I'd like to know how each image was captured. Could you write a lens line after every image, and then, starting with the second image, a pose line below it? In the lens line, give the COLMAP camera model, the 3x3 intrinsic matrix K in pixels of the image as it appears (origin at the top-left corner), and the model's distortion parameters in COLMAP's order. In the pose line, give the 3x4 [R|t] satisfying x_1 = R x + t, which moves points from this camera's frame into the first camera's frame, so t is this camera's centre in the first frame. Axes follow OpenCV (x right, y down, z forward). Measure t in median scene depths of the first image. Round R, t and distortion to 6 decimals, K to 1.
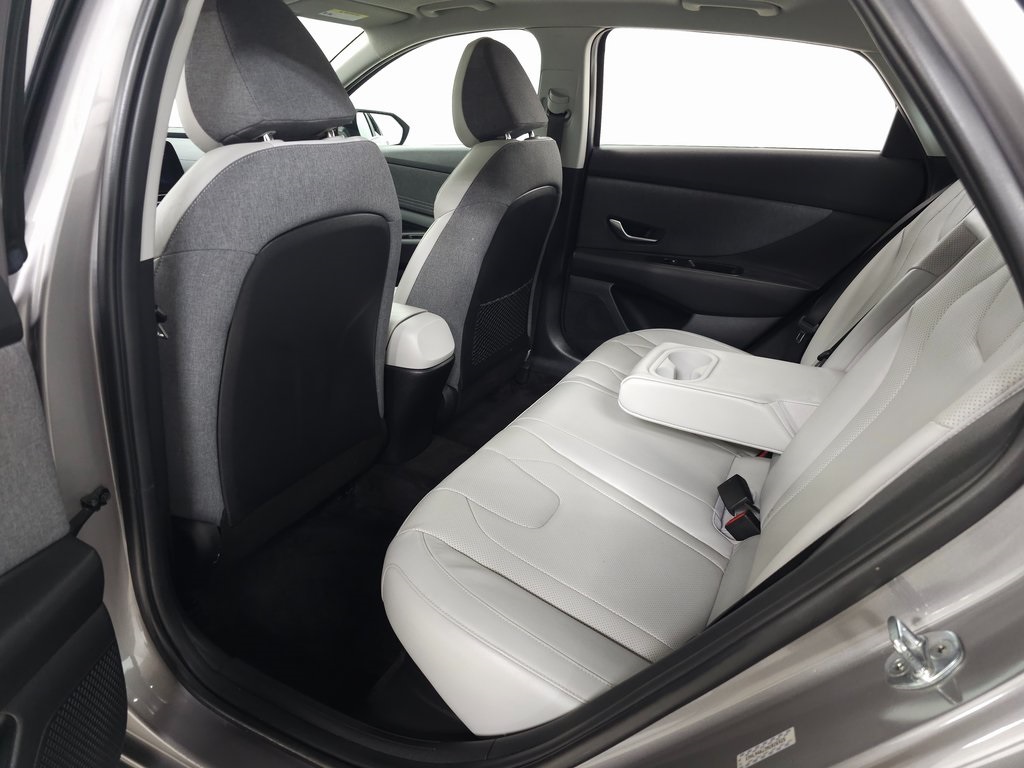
lens RADIAL K [[686.3, 0, 506.8], [0, 686.3, 382.6], [0, 0, 1]] dist [0.034985, -0.048776]
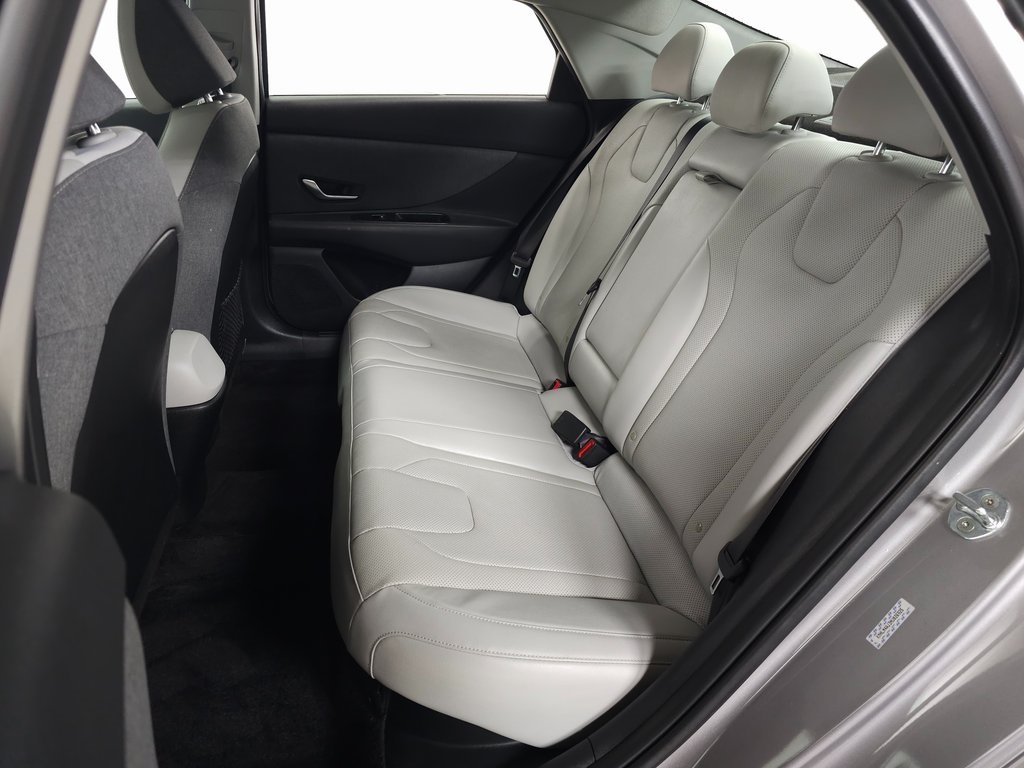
lens RADIAL K [[678.3, 0, 512.3], [0, 678.3, 381.4], [0, 0, 1]] dist [0.053601, -0.059326]
pose [[0.789204, -0.276117, 0.548558, -0.231510], [0.217352, 0.960995, 0.171016, -0.085201], [-0.574382, -0.015736, 0.818436, 0.106151]]
